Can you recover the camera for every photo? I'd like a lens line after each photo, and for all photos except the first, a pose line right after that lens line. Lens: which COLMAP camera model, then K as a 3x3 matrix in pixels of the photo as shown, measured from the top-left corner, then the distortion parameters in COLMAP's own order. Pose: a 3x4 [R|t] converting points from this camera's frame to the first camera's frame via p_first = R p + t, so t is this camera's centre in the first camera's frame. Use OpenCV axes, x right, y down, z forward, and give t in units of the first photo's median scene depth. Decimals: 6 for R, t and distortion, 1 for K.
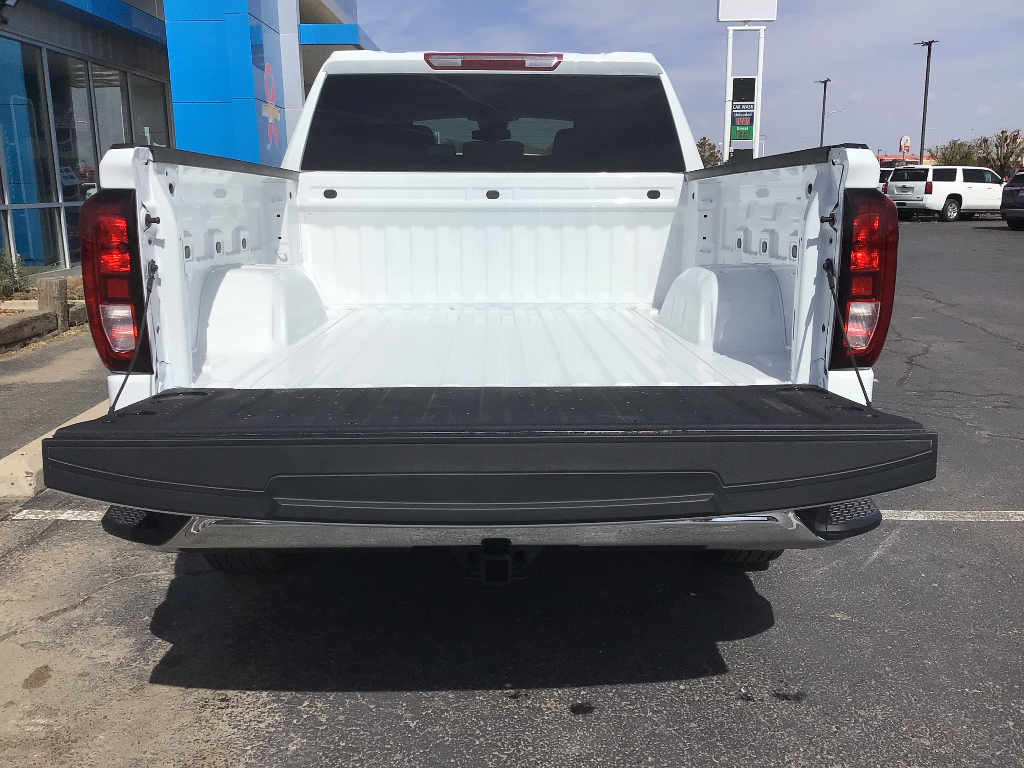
lens RADIAL K [[922.7, 0, 512.0], [0, 922.7, 384.0], [0, 0, 1]] dist [0.075139, -0.117218]
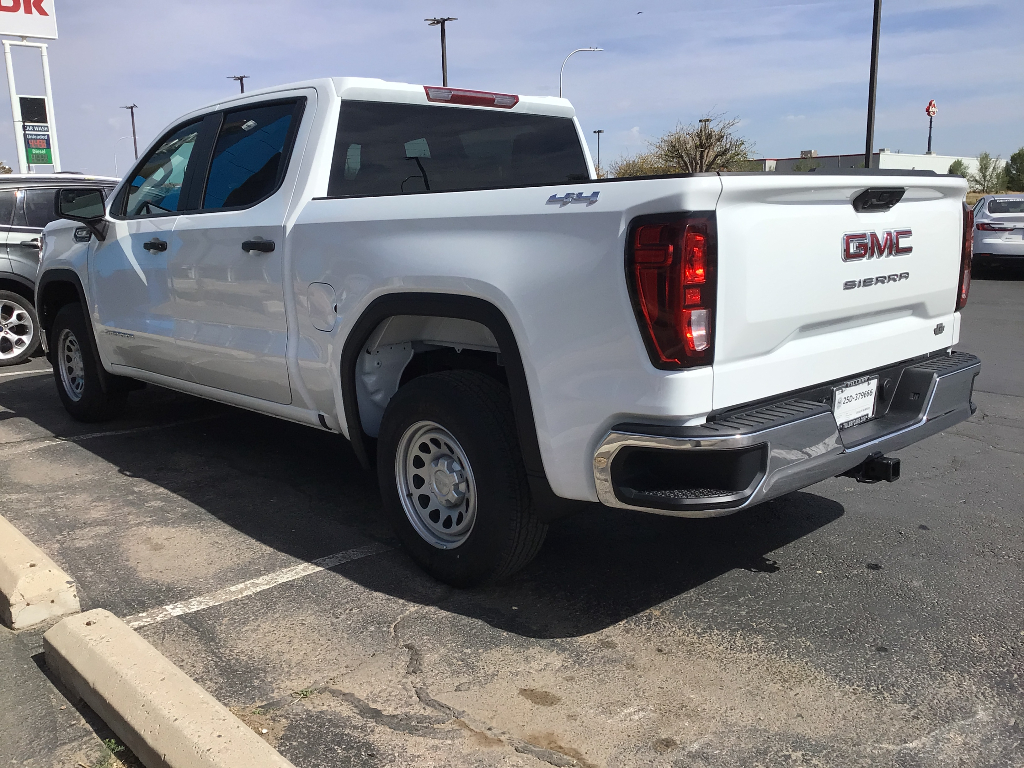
lens RADIAL K [[924.7, 0, 512.0], [0, 924.7, 384.0], [0, 0, 1]] dist [0.091314, -0.113420]
pose [[0.743501, -0.139258, 0.654074, -0.756628], [0.157729, 0.987000, 0.030847, -0.035939], [-0.649867, 0.080232, 0.755801, 0.154337]]
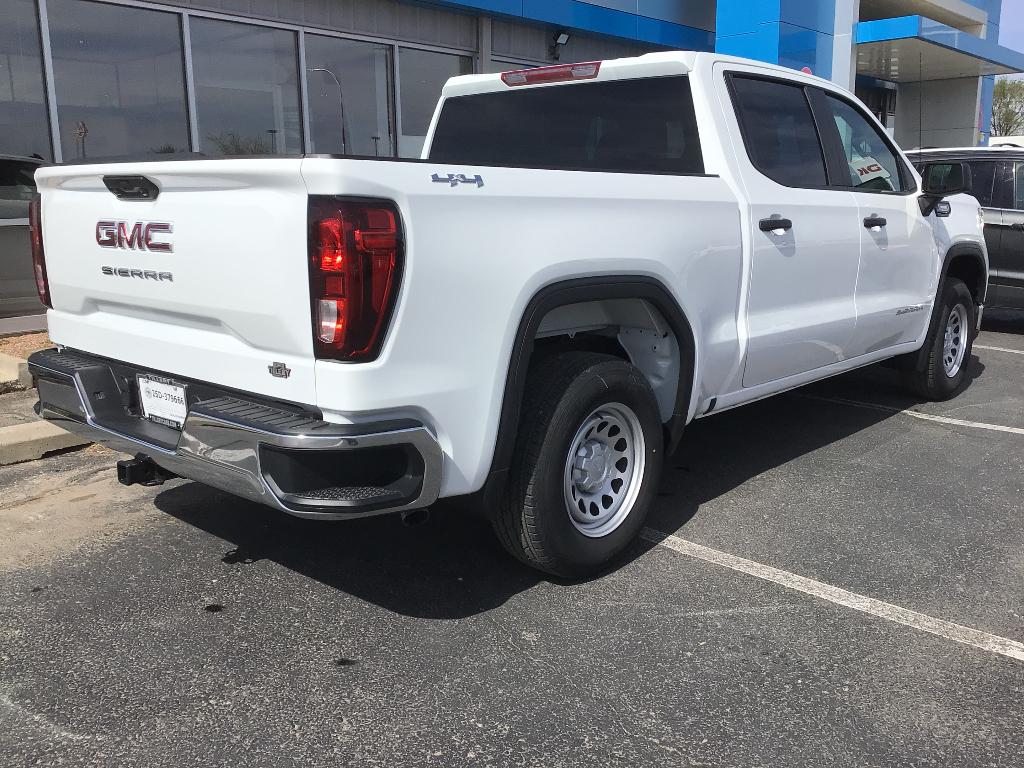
lens RADIAL K [[922.7, 0, 512.0], [0, 922.7, 384.0], [0, 0, 1]] dist [0.075139, -0.117218]
pose [[0.731466, 0.137604, -0.667849, 0.709594], [-0.140327, 0.988840, 0.050047, -0.041283], [0.667282, 0.057110, 0.742612, 0.194636]]
